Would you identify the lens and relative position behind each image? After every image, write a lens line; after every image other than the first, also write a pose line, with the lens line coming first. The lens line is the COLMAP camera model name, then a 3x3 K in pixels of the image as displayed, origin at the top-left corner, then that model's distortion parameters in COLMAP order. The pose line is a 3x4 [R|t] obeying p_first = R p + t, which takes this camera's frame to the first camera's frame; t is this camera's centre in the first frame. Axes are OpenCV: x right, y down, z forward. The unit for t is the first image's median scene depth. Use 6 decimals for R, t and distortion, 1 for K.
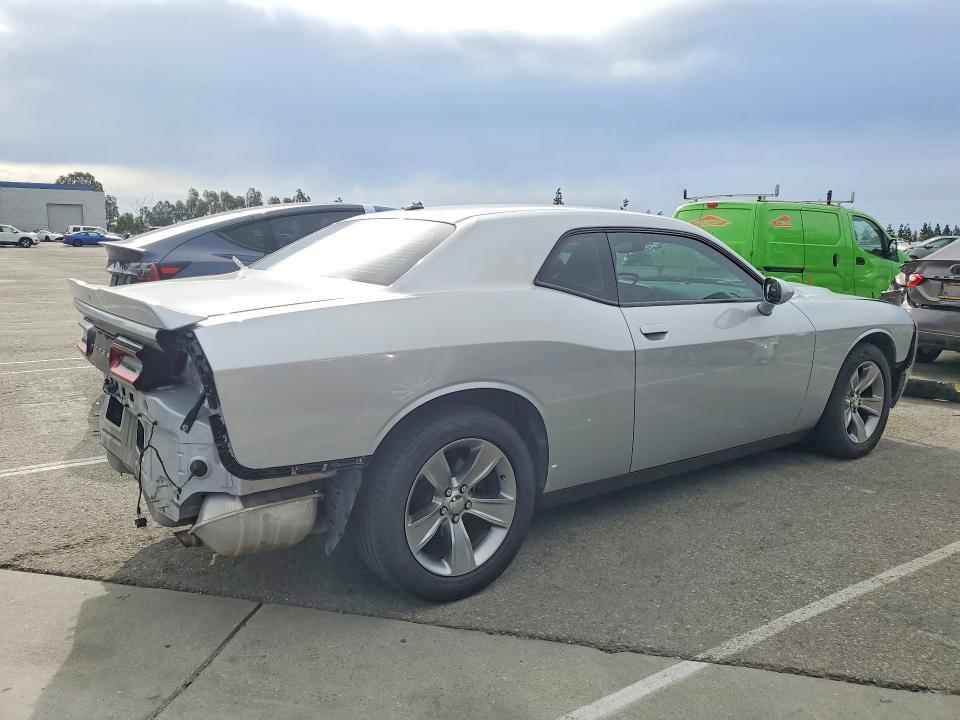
lens RADIAL K [[776.9, 0, 480.0], [0, 776.9, 360.0], [0, 0, 1]] dist [-0.002264, 0.000478]
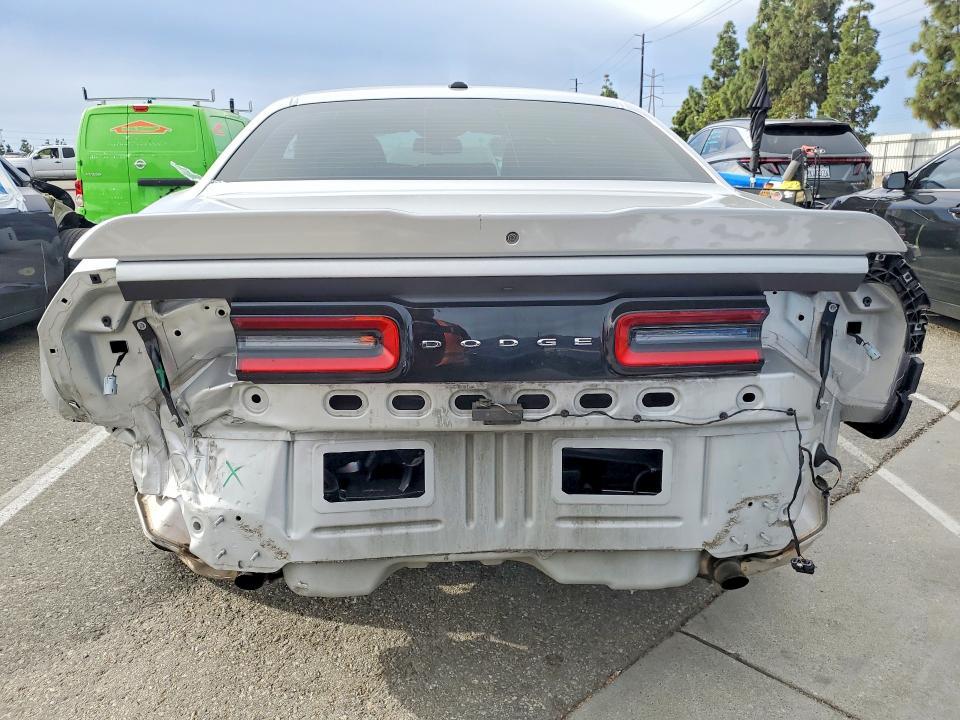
lens RADIAL K [[750.9, 0, 480.0], [0, 750.9, 360.0], [0, 0, 1]] dist [-0.001006, 0.007099]
pose [[0.524281, -0.231364, 0.819512, -1.023139], [0.138611, 0.972734, 0.185946, -0.107943], [-0.840189, 0.016105, 0.542055, 0.867895]]
